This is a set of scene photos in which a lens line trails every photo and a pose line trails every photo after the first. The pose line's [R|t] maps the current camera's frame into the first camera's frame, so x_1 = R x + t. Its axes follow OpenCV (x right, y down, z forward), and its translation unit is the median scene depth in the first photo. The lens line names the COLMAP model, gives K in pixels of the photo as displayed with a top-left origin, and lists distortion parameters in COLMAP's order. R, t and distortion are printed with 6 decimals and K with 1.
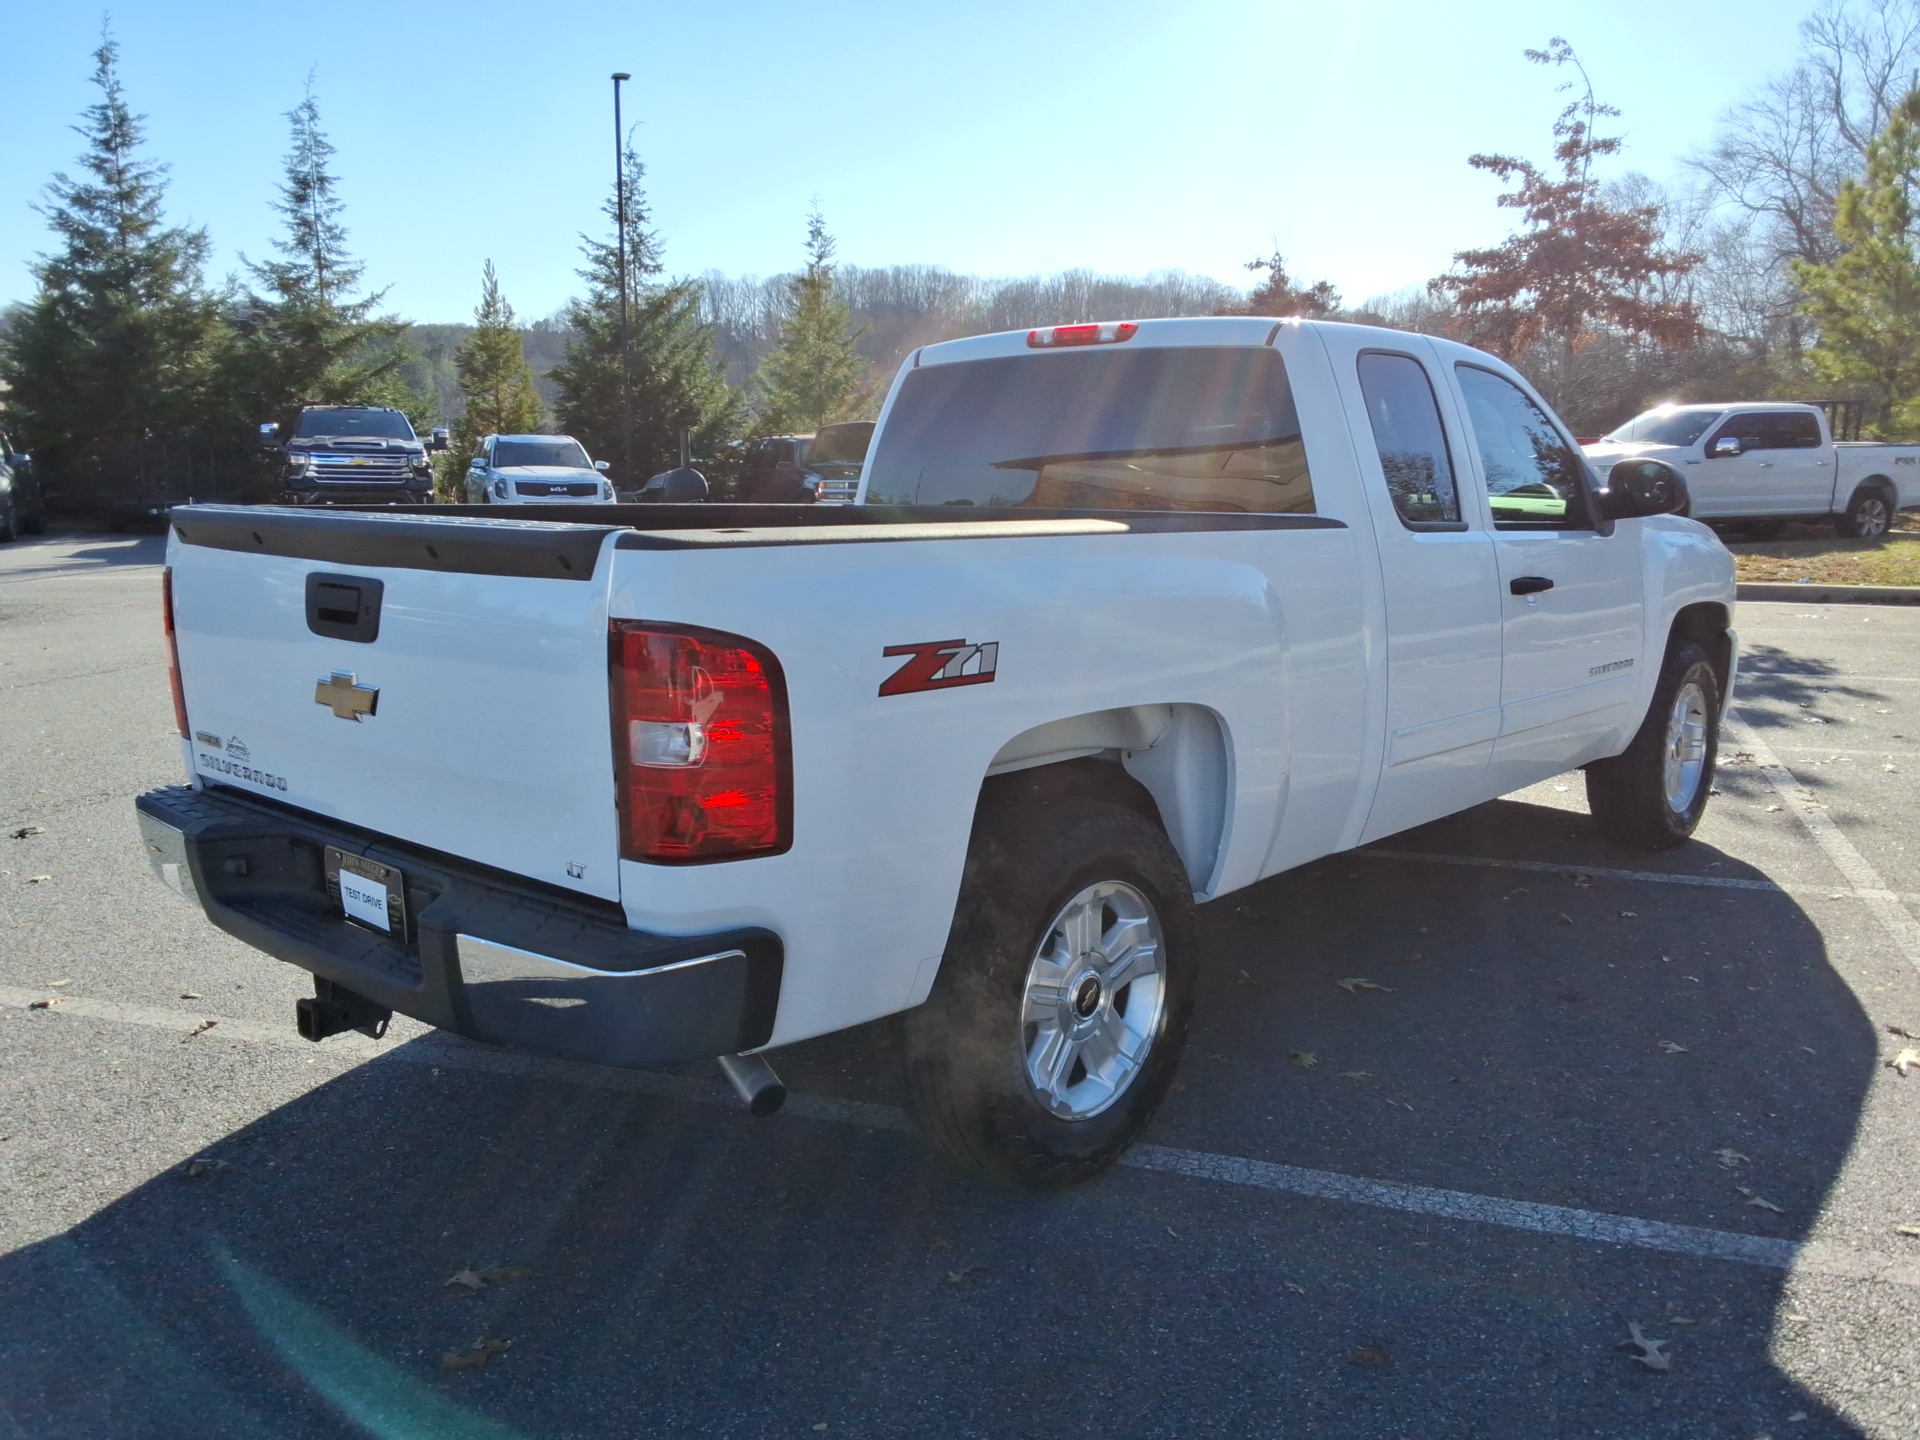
lens RADIAL K [[1546.0, 0, 971.2], [0, 1546.0, 699.6], [0, 0, 1]] dist [0.100663, -0.152421]
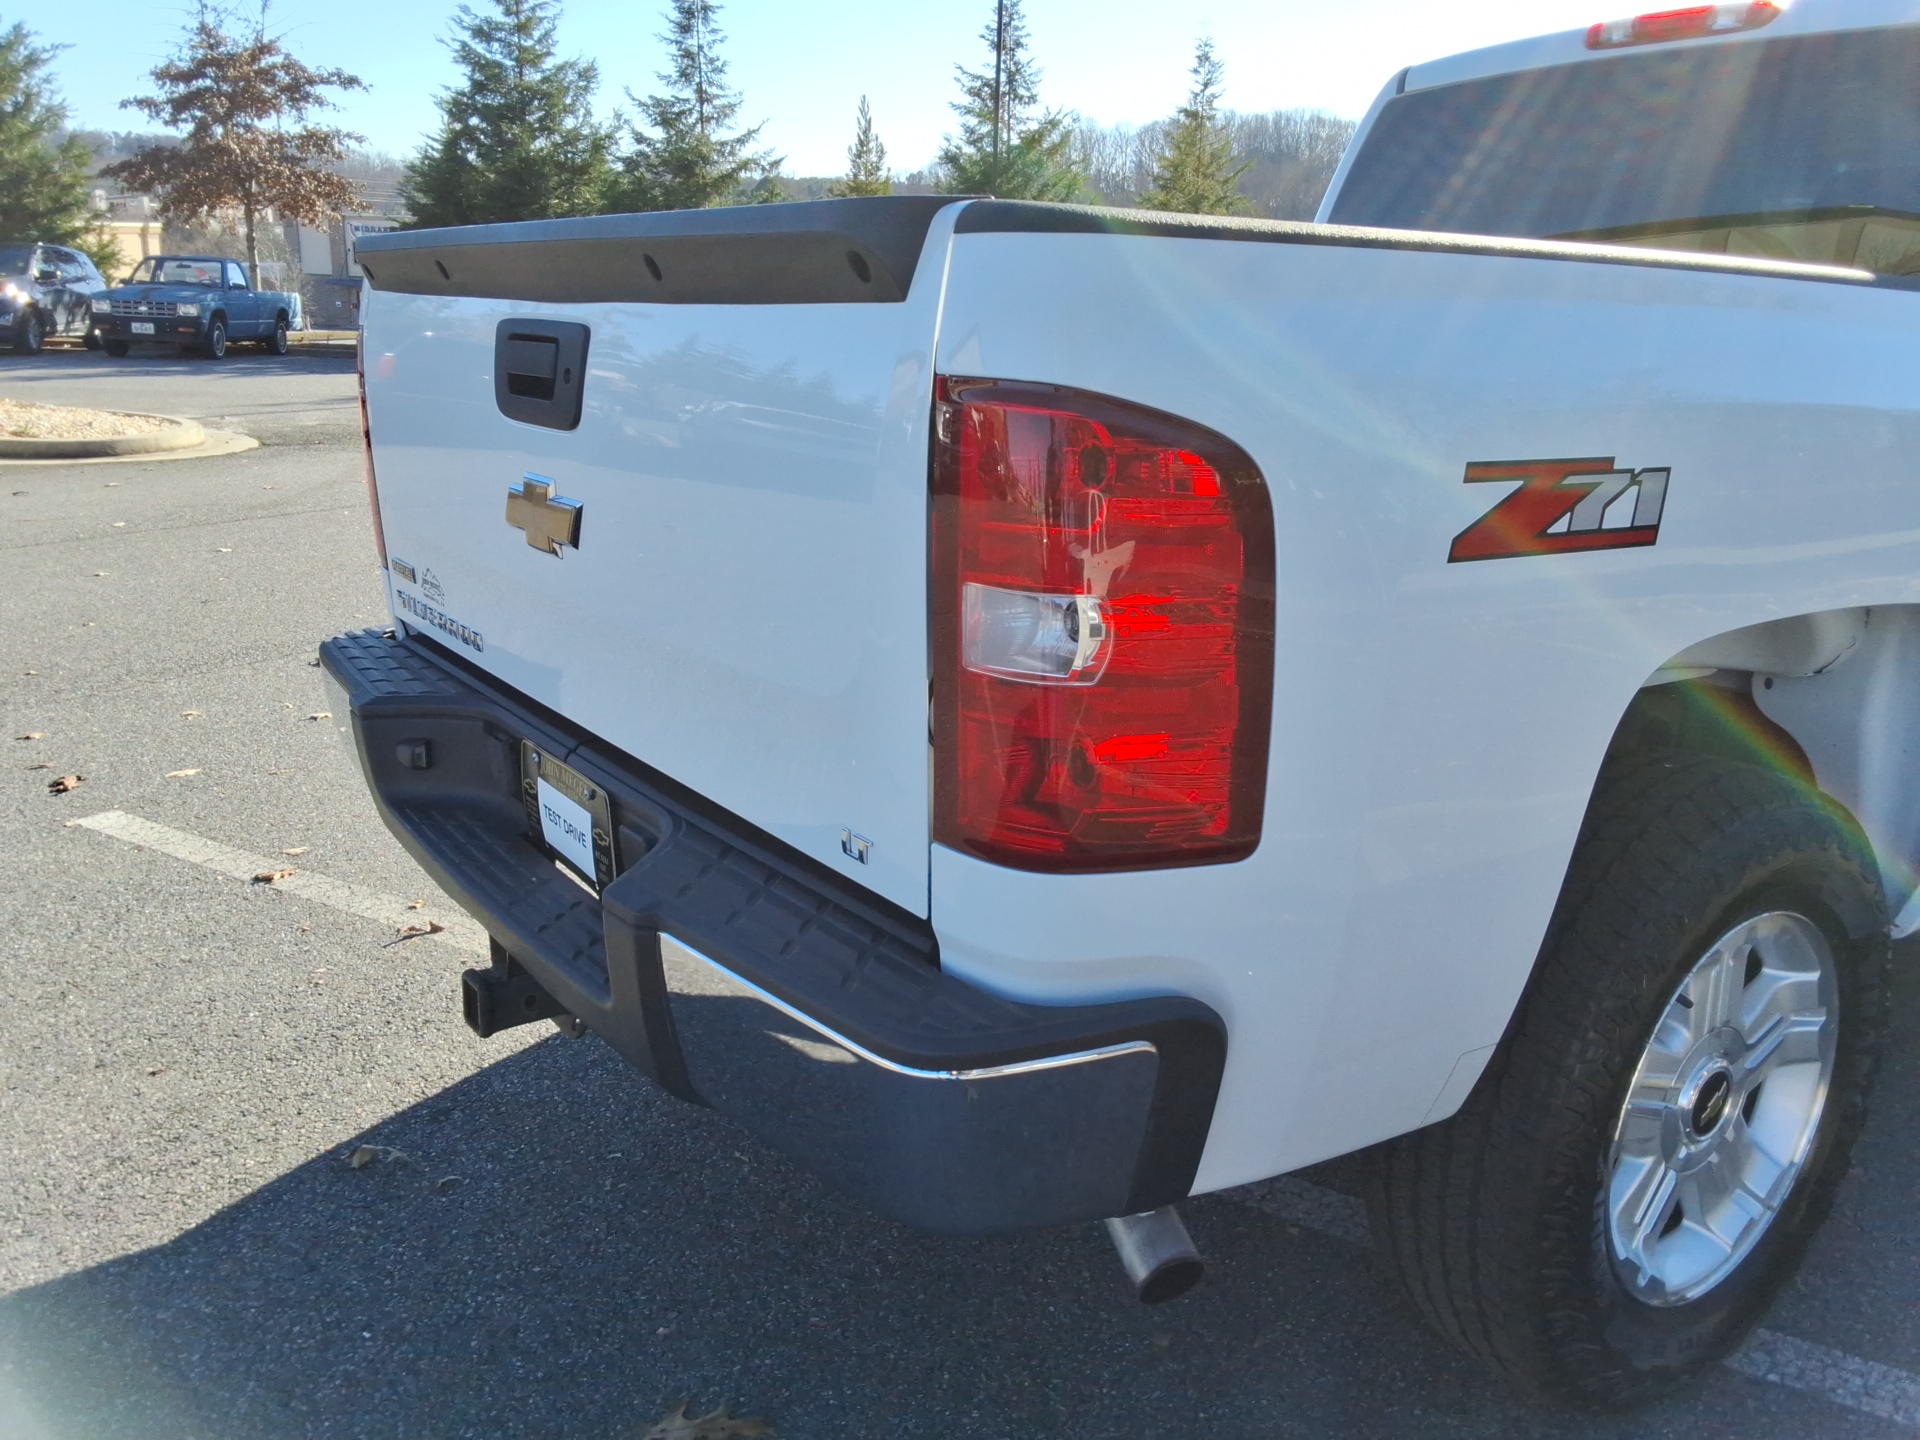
lens RADIAL K [[1583.3, 0, 973.3], [0, 1583.3, 707.3], [0, 0, 1]] dist [0.097188, -0.160481]
pose [[0.974691, 0.075886, -0.210284, -0.012682], [-0.056911, 0.993861, 0.094871, 0.000572], [0.216192, -0.080503, 0.973026, 0.059792]]
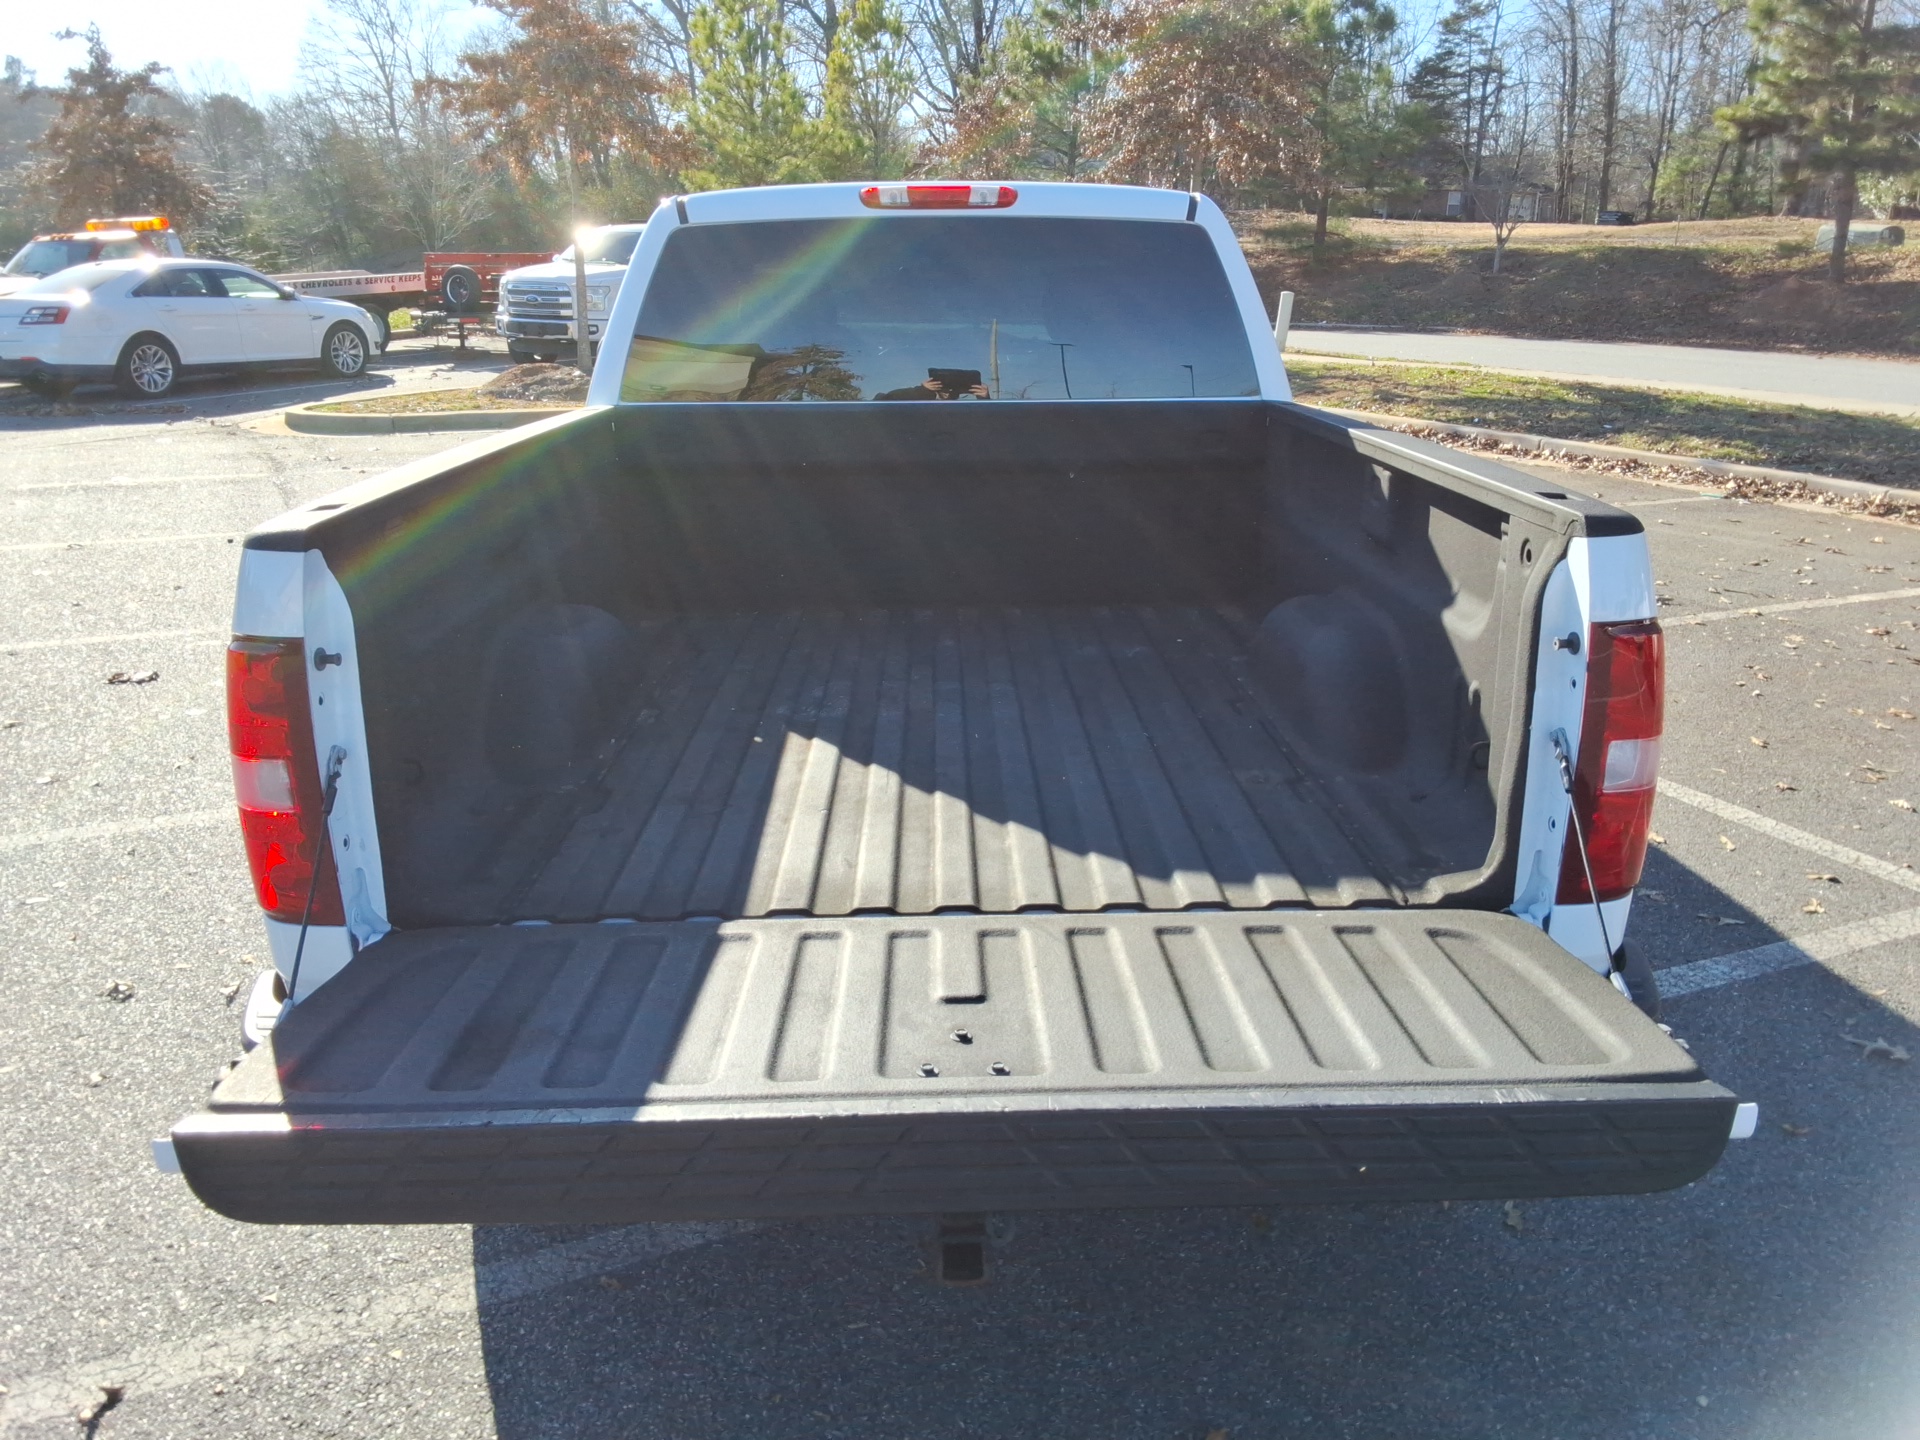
lens RADIAL K [[1546.0, 0, 971.2], [0, 1546.0, 699.6], [0, 0, 1]] dist [0.100663, -0.152421]
pose [[0.730351, -0.189825, 0.656167, -0.123768], [0.110121, 0.980766, 0.161159, -0.022055], [-0.674138, -0.045445, 0.737206, 0.075635]]
